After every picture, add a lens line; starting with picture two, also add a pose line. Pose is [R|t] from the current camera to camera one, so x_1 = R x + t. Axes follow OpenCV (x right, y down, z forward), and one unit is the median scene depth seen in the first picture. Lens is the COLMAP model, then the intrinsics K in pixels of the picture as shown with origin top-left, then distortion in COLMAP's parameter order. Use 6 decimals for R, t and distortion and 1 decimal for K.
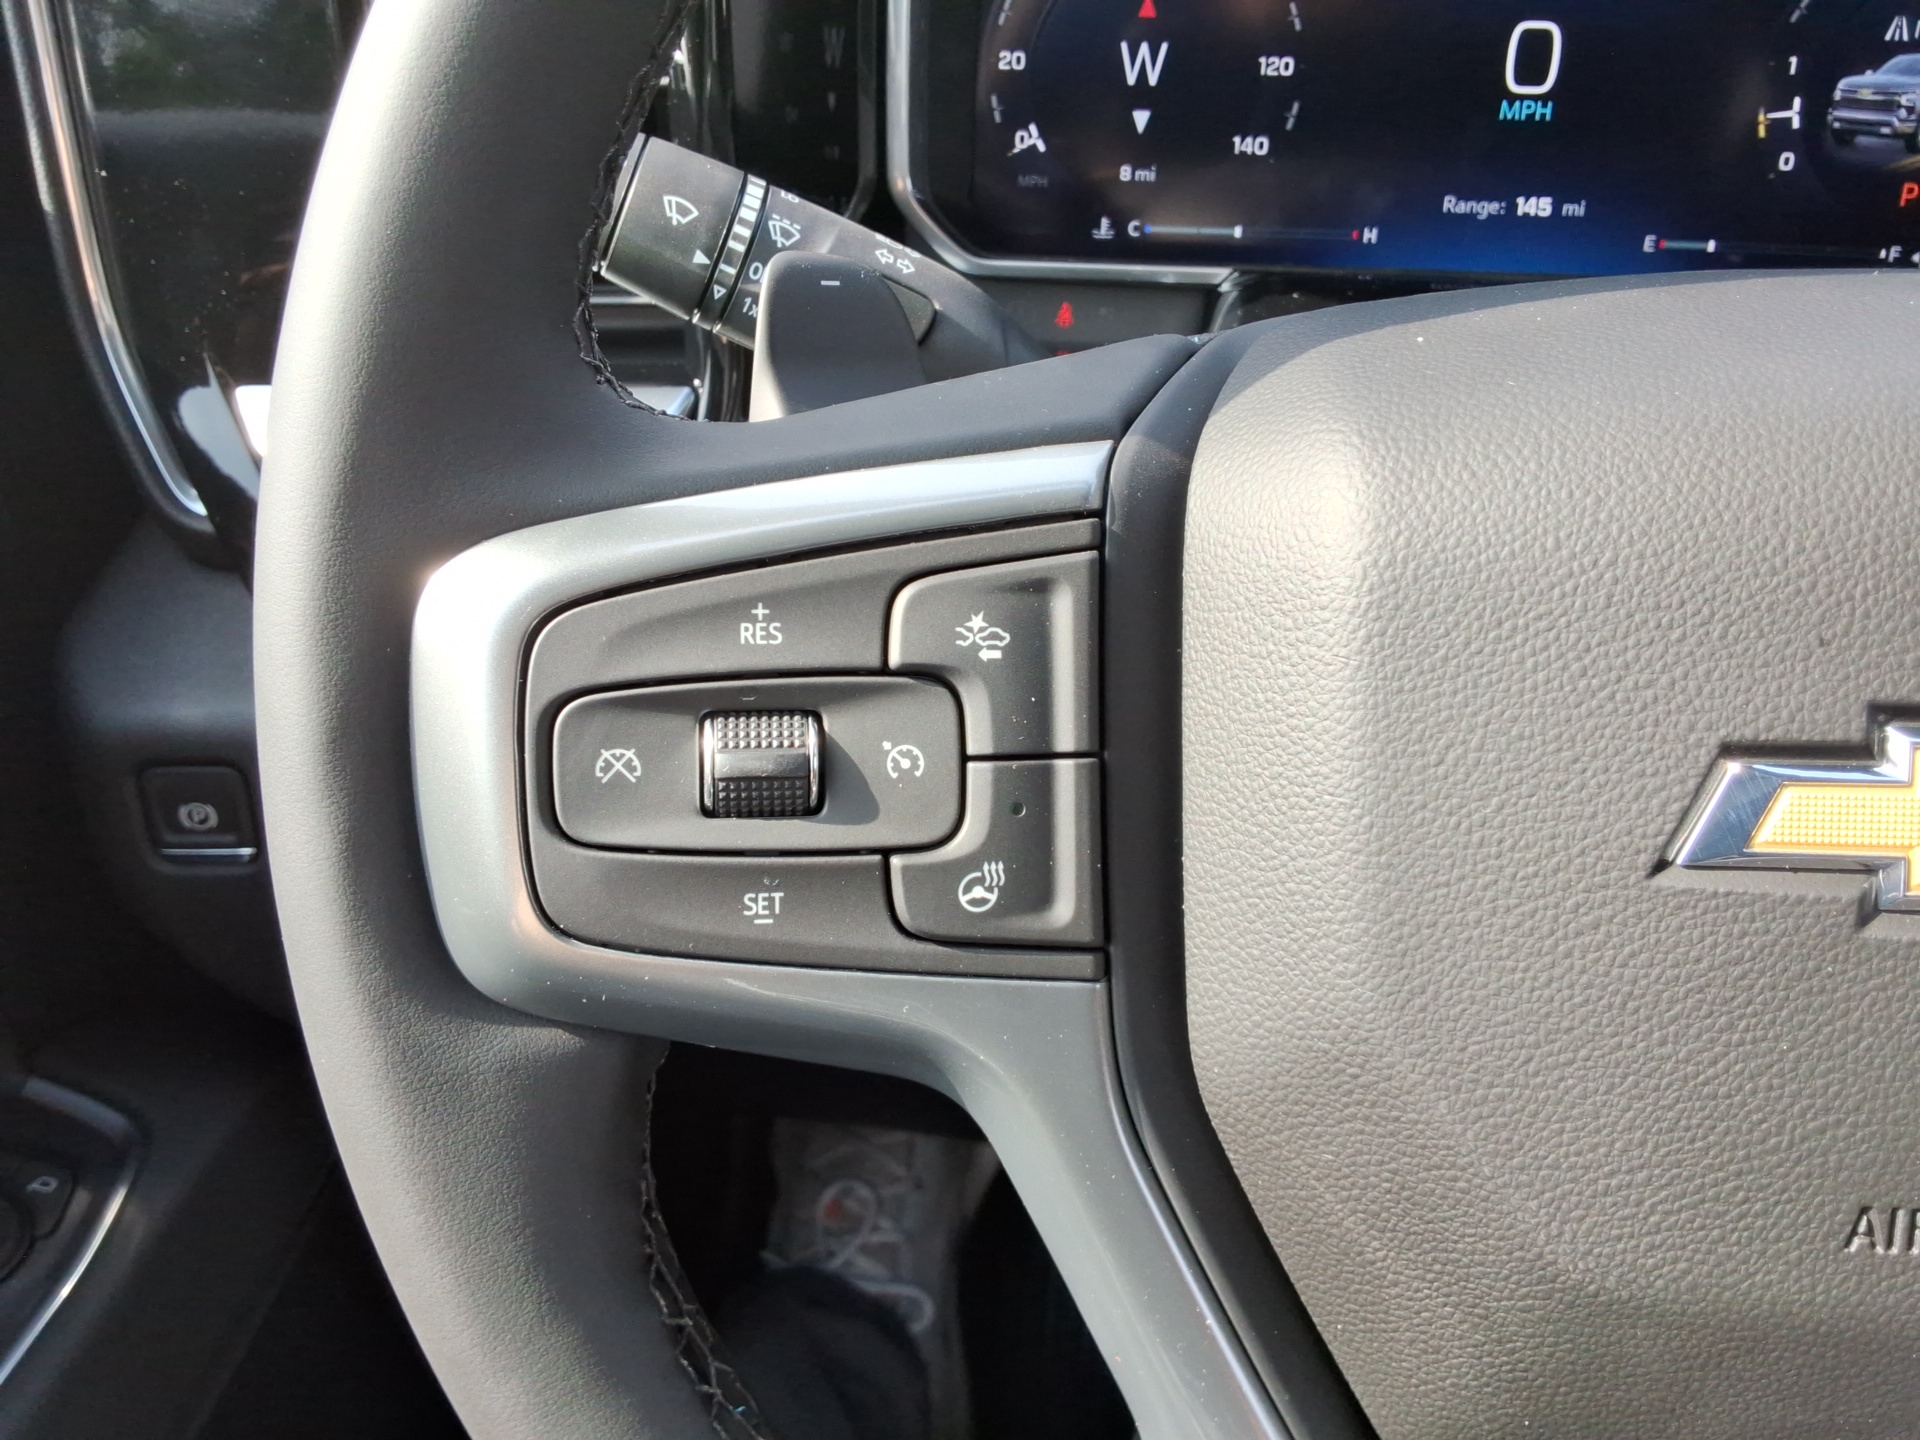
lens RADIAL K [[1547.0, 0, 979.4], [0, 1547.0, 712.0], [0, 0, 1]] dist [0.110658, -0.167150]
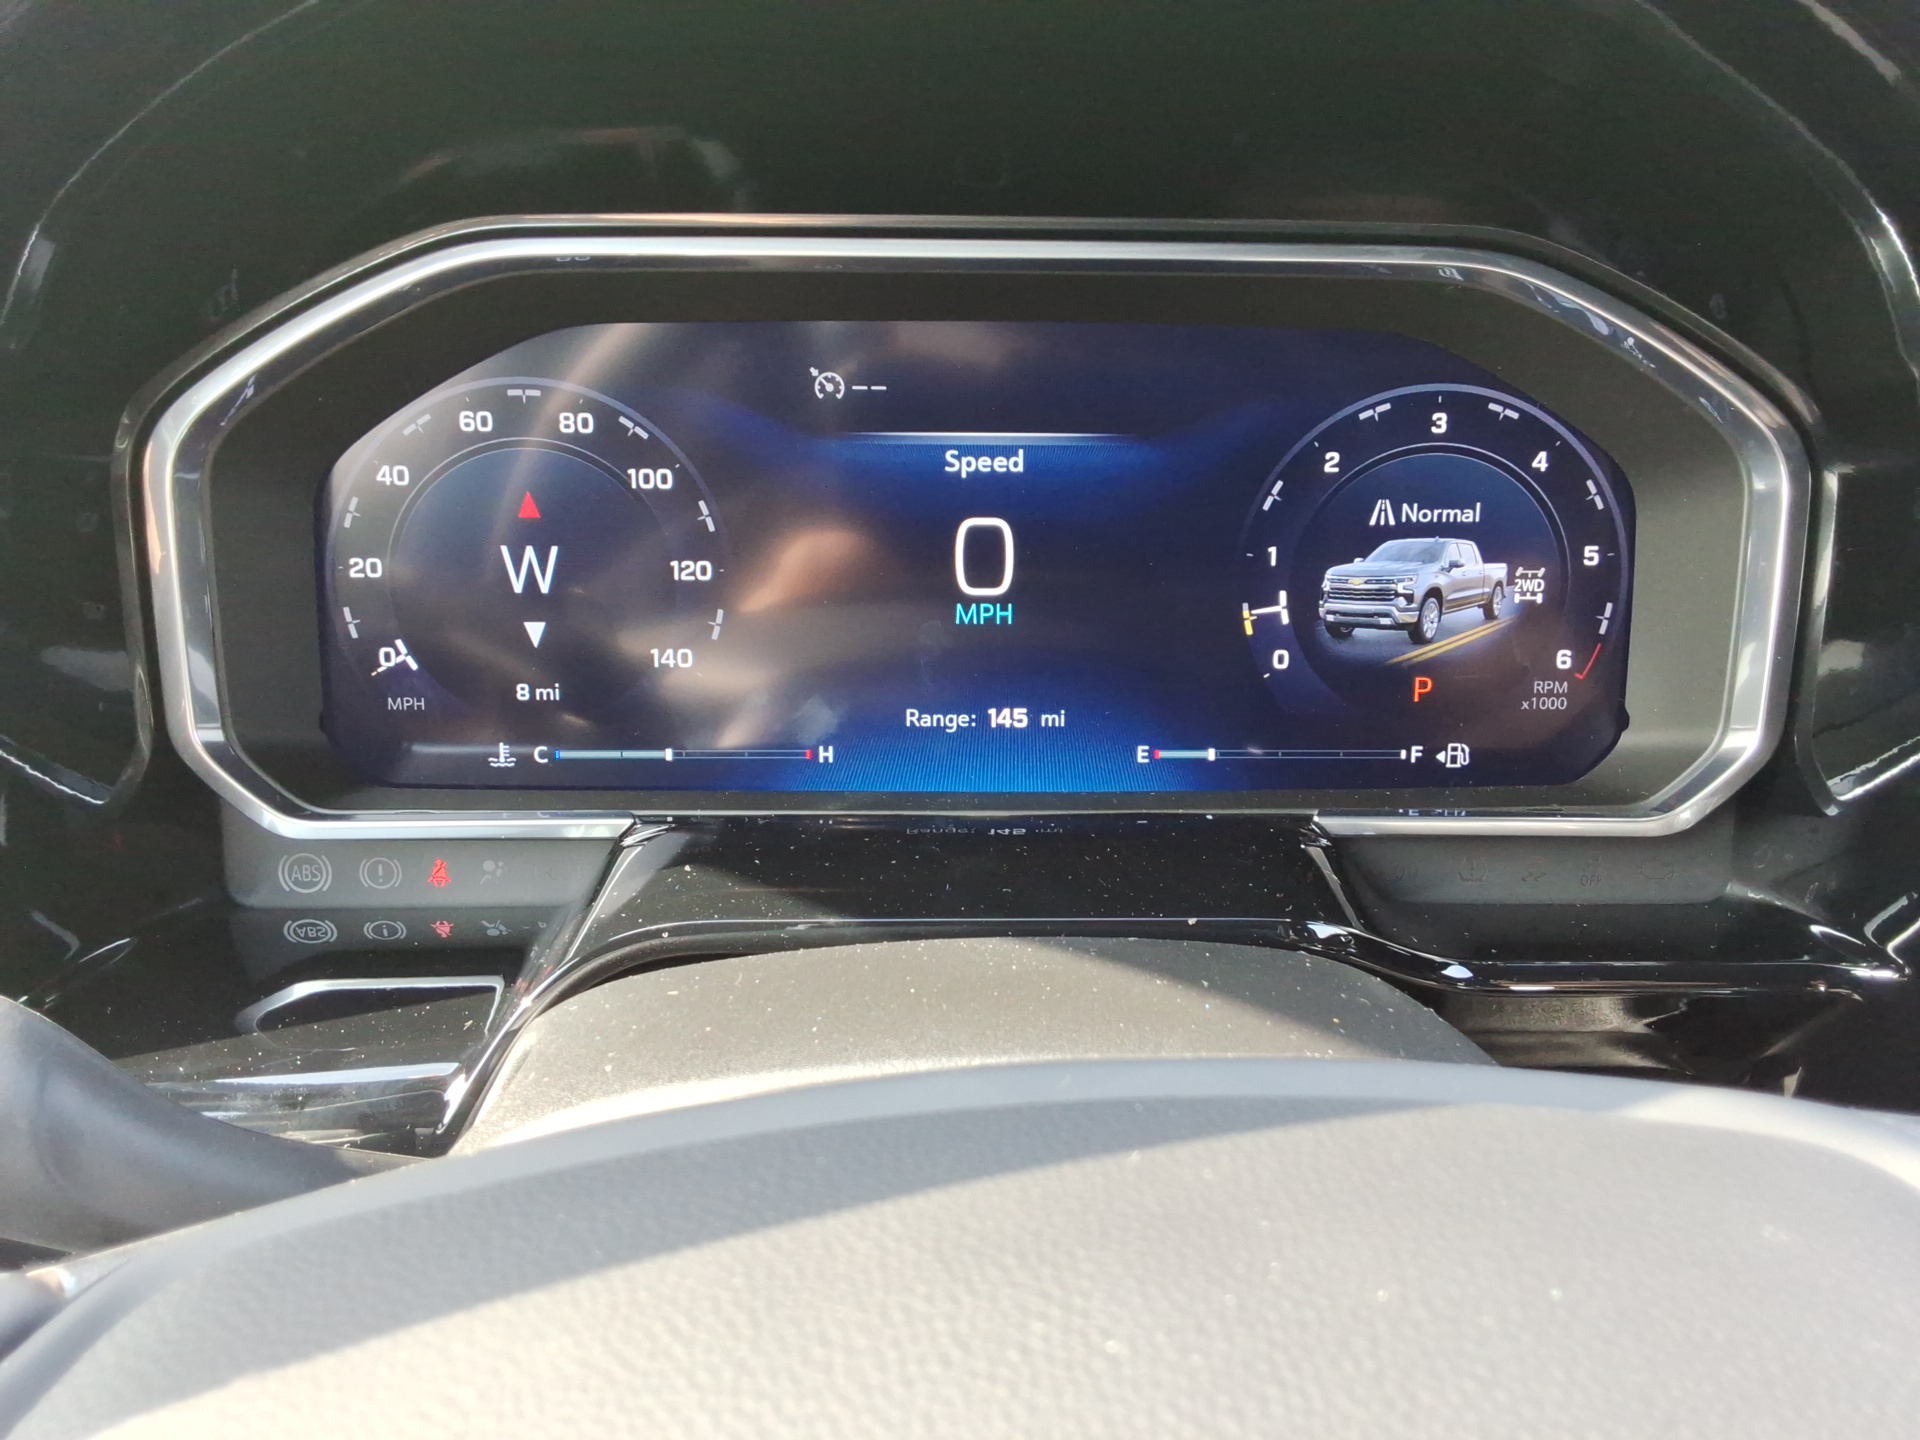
lens RADIAL K [[1547.0, 0, 977.3], [0, 1547.0, 721.8], [0, 0, 1]] dist [0.110658, -0.167150]
pose [[0.987736, -0.048655, 0.148360, 0.229629], [0.075448, 0.980639, -0.180704, -0.183055], [-0.136696, 0.189682, 0.972283, 0.200652]]
